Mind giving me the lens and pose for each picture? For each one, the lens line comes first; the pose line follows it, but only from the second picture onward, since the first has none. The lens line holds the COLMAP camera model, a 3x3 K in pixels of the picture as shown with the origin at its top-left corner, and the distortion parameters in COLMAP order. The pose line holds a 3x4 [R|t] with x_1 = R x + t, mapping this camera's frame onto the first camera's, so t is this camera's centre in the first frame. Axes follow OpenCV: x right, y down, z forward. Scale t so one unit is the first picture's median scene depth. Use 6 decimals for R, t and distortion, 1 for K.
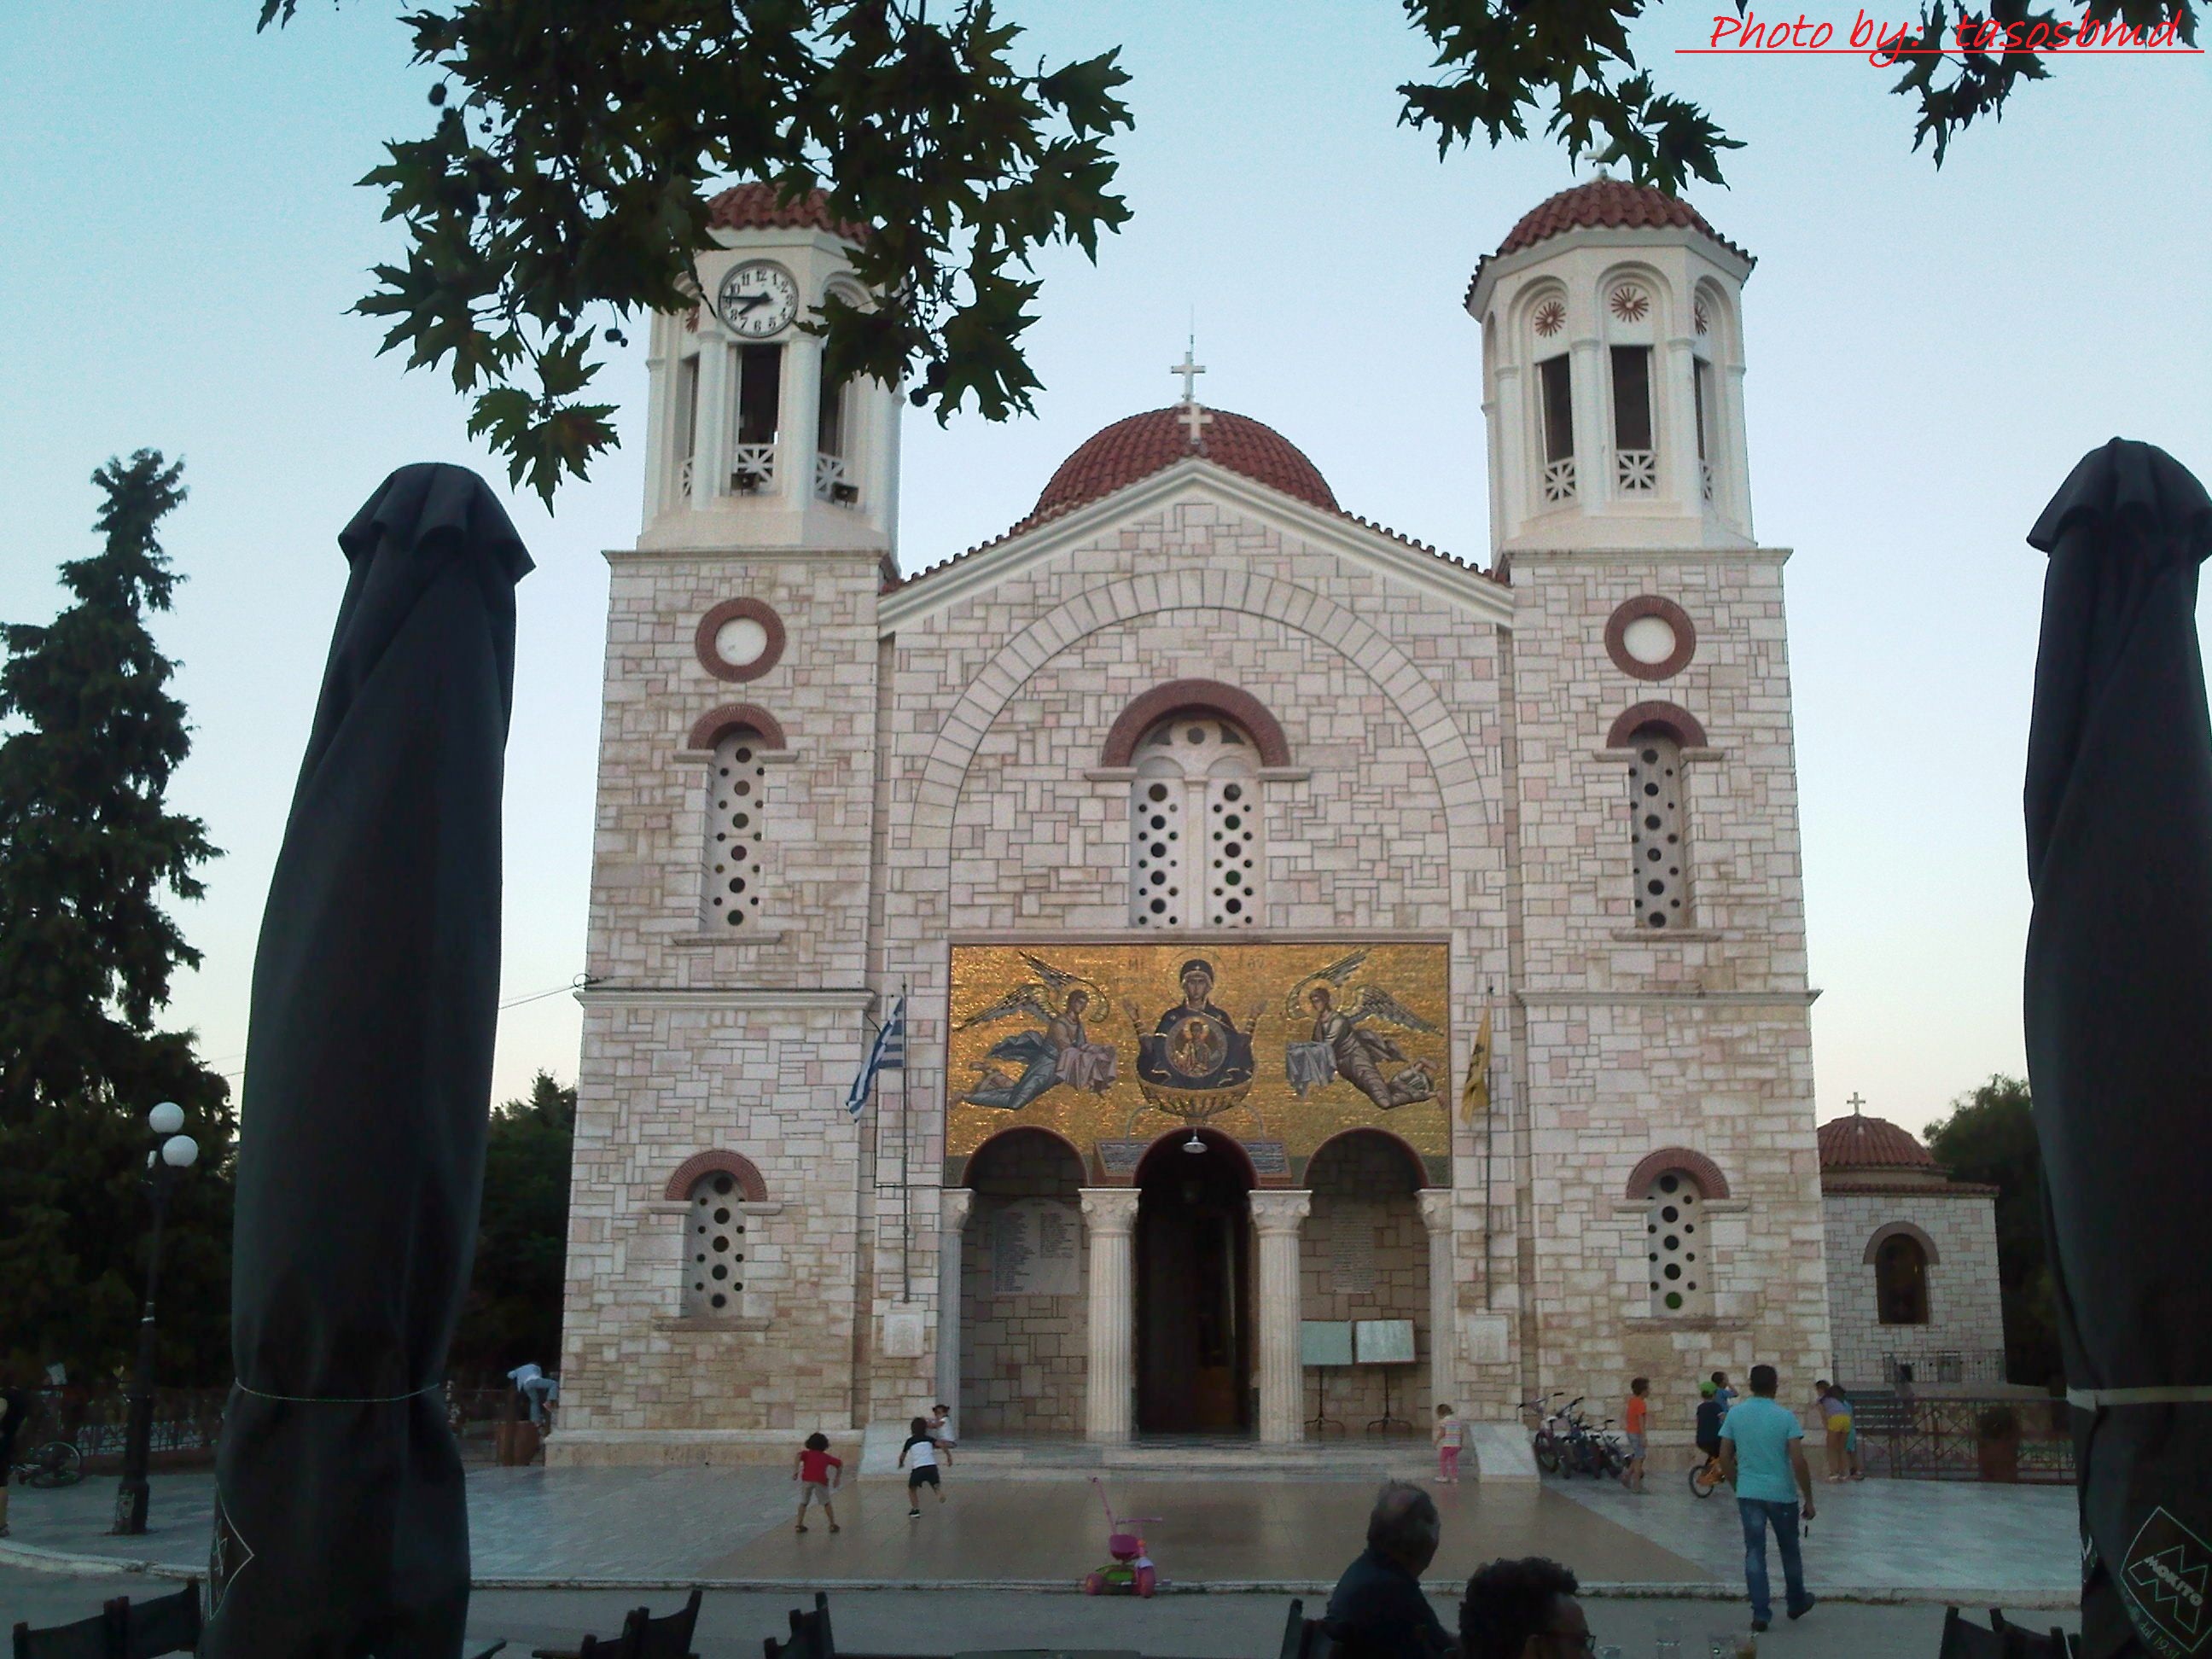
lens RADIAL K [[2124.2, 0, 1204.3], [0, 2124.2, 820.3], [0, 0, 1]] dist [-0.059978, 0.039677]
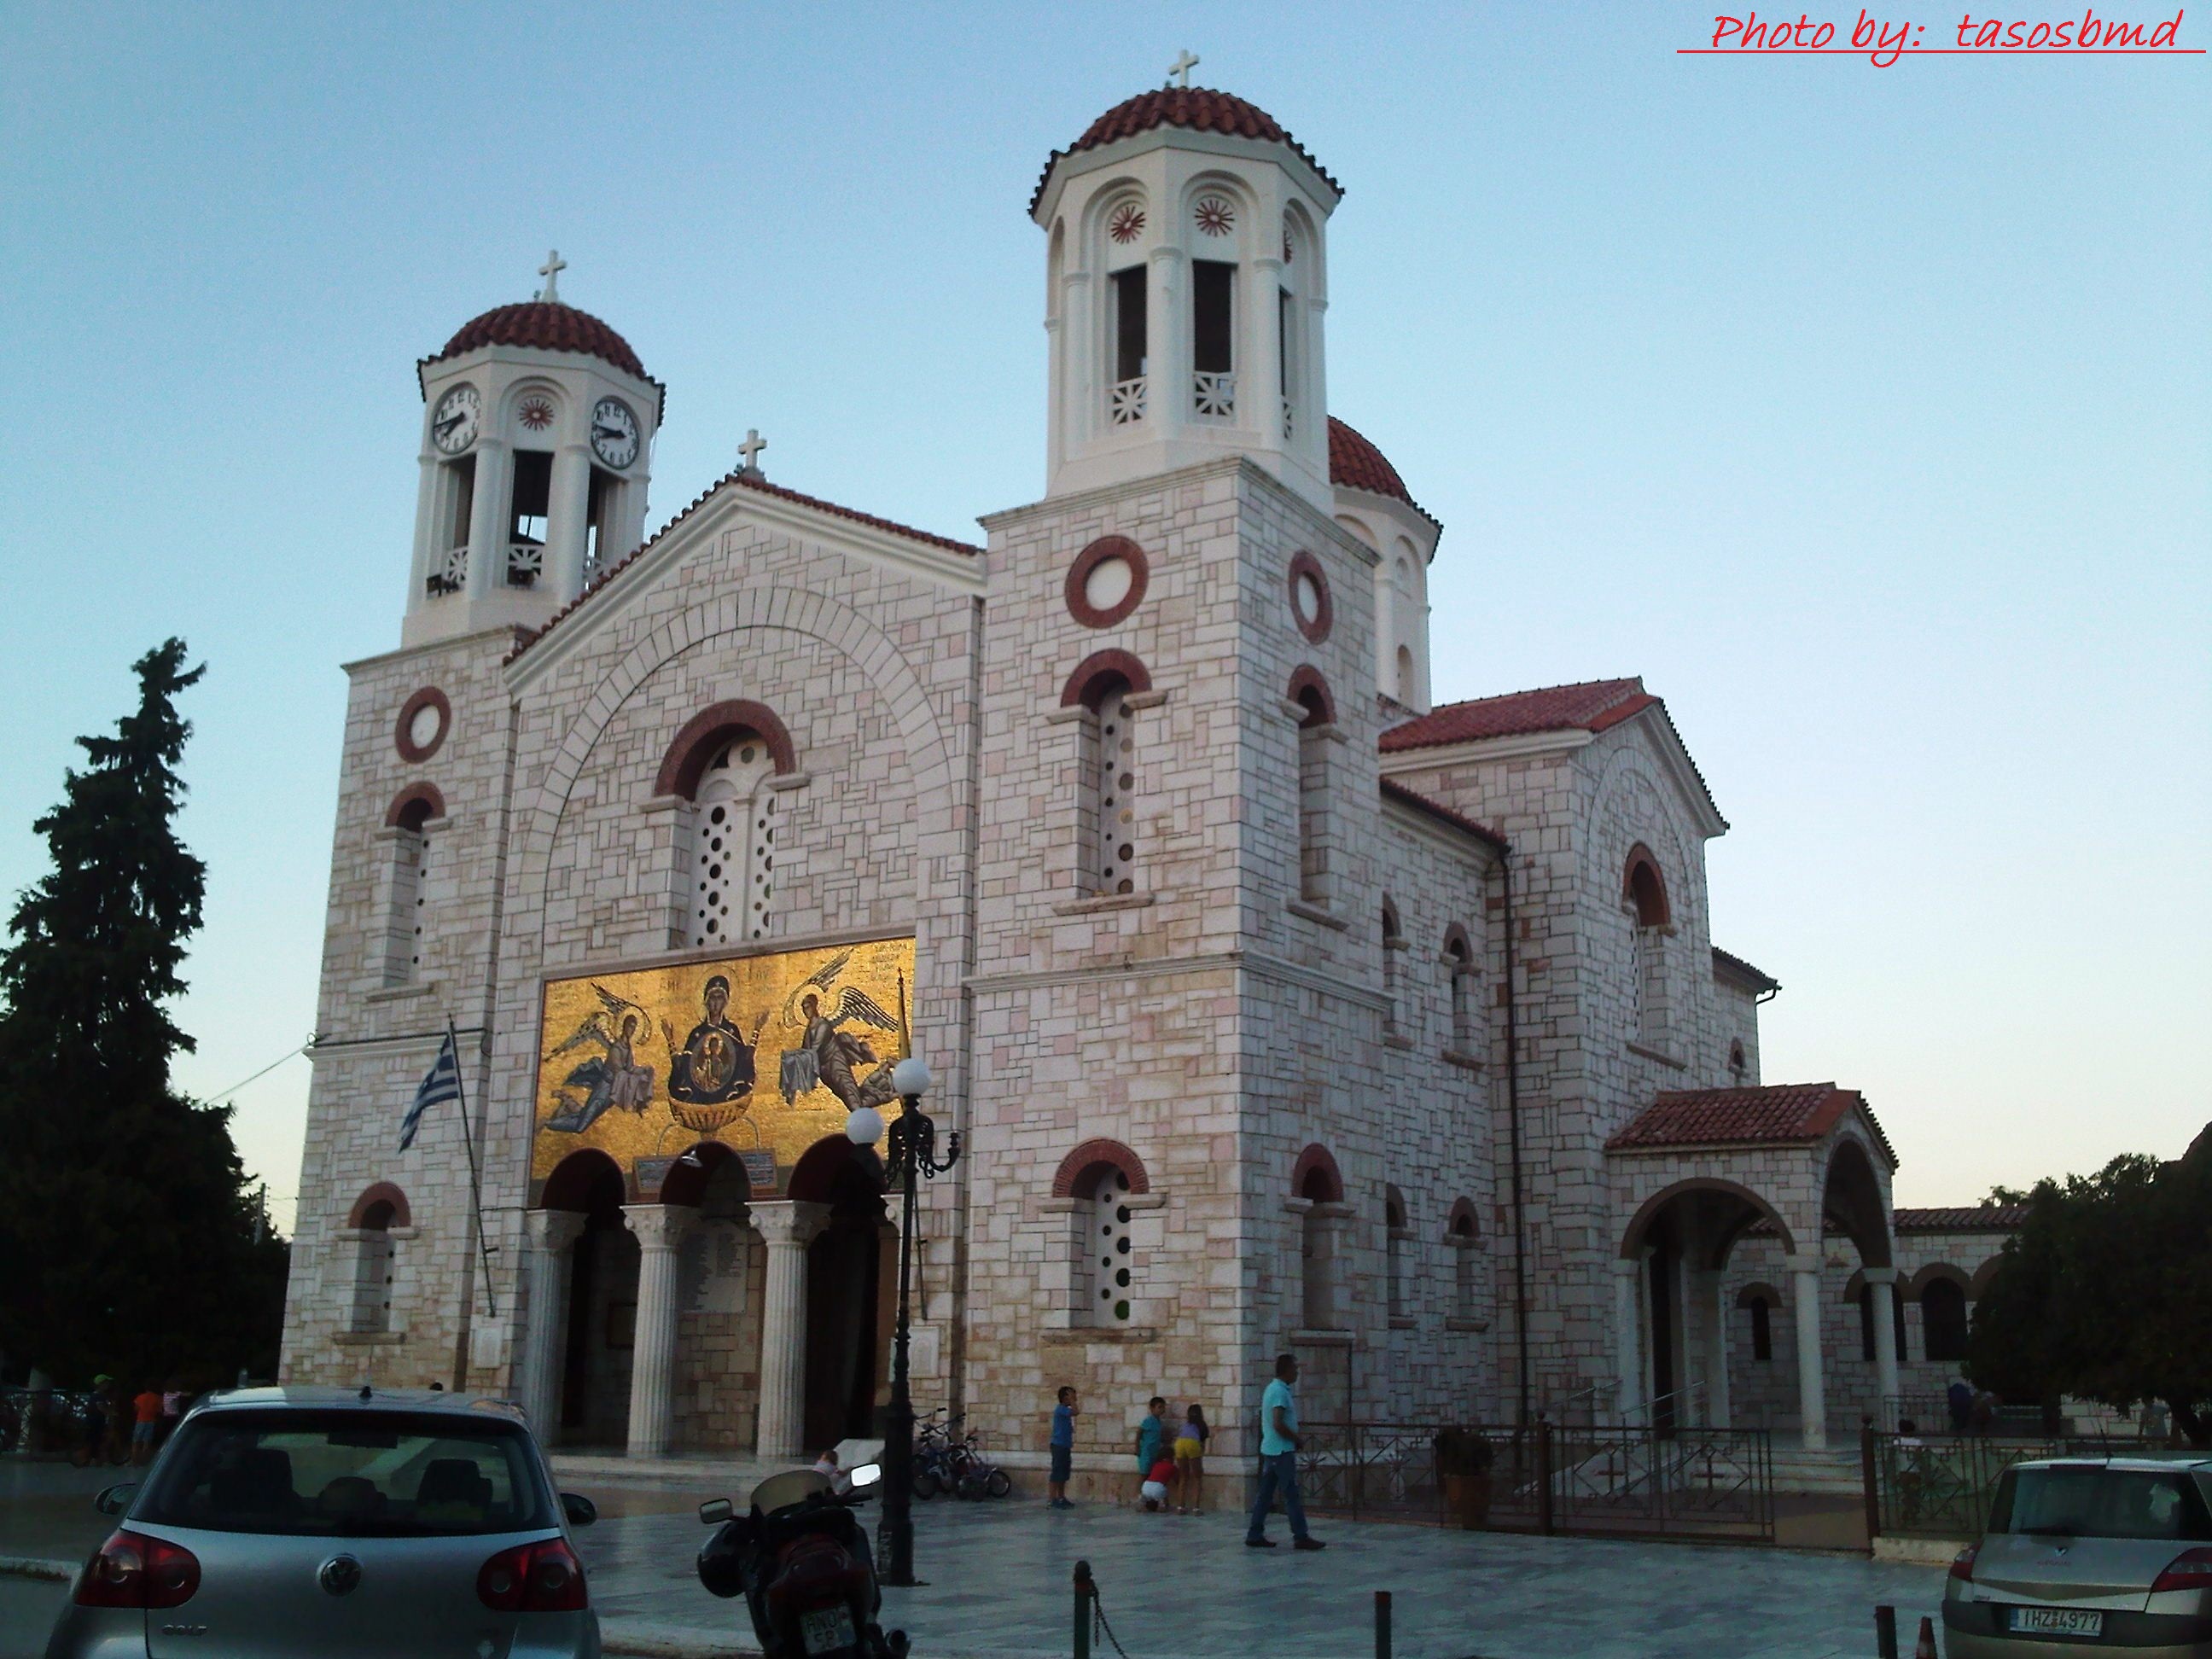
lens RADIAL K [[2174.5, 0, 1104.0], [0, 2174.5, 745.1], [0, 0, 1]] dist [-0.066074, -0.014436]
pose [[0.867761, -0.138738, -0.477224, 0.662243], [0.114212, 0.990214, -0.080195, 0.060454], [0.483680, 0.015086, 0.875115, 0.180515]]
